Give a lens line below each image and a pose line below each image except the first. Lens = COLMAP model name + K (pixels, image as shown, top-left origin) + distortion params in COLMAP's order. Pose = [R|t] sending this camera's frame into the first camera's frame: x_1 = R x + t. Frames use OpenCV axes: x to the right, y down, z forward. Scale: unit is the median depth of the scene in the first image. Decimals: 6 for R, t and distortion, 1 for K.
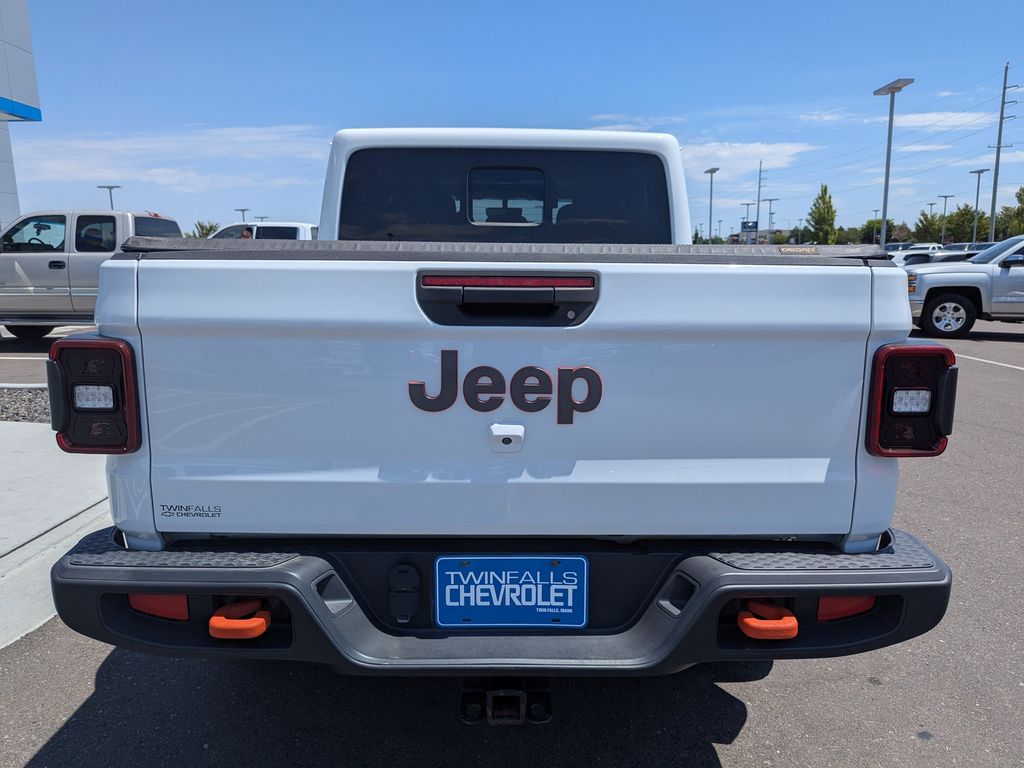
lens RADIAL K [[723.7, 0, 508.5], [0, 723.7, 392.1], [0, 0, 1]] dist [0.060012, -0.059296]
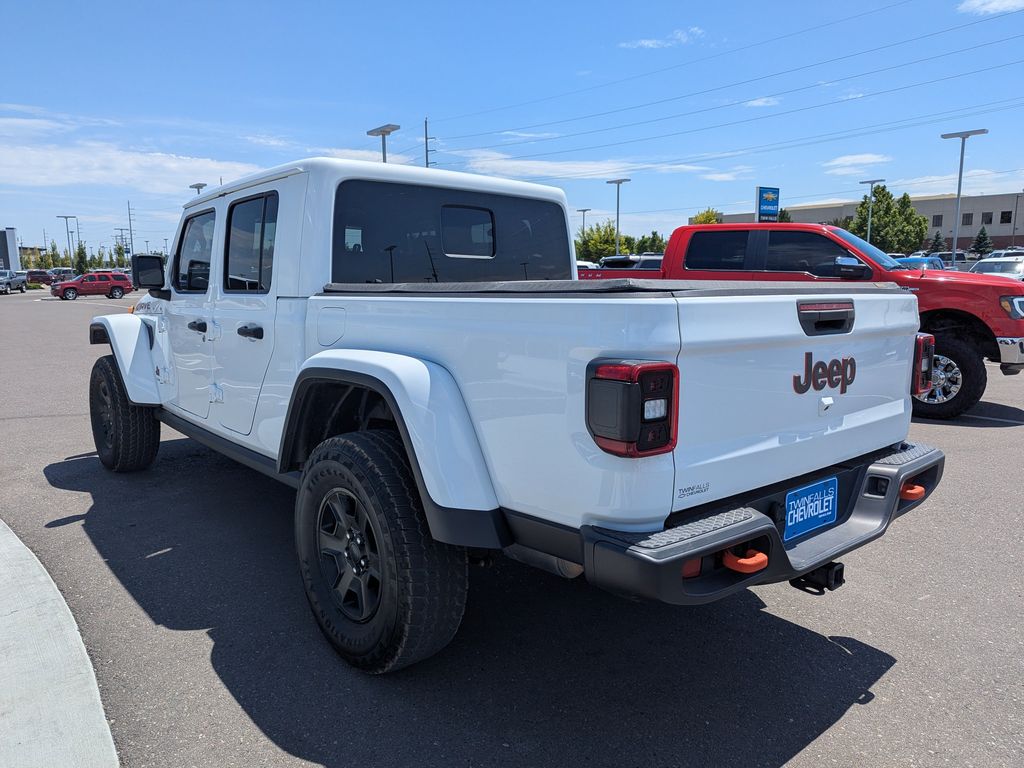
lens RADIAL K [[723.7, 0, 508.5], [0, 723.7, 392.1], [0, 0, 1]] dist [0.060012, -0.059296]
pose [[0.768496, -0.098071, 0.632294, -1.482561], [0.112681, 0.993483, 0.017139, -0.068742], [-0.629855, 0.058076, 0.774539, 0.200095]]
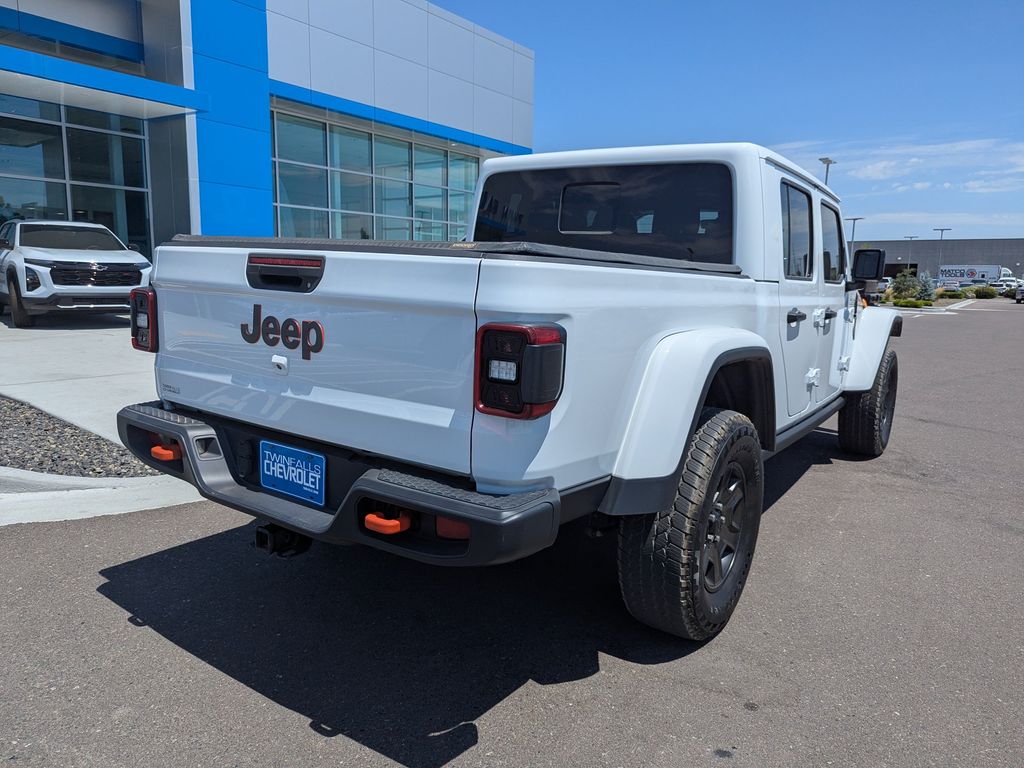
lens RADIAL K [[728.7, 0, 514.6], [0, 728.7, 375.0], [0, 0, 1]] dist [0.015023, 0.000983]
pose [[0.813692, 0.111771, -0.570449, 1.237049], [-0.129842, 0.991493, 0.009061, 0.006911], [0.566609, 0.066695, 0.821283, 0.023218]]
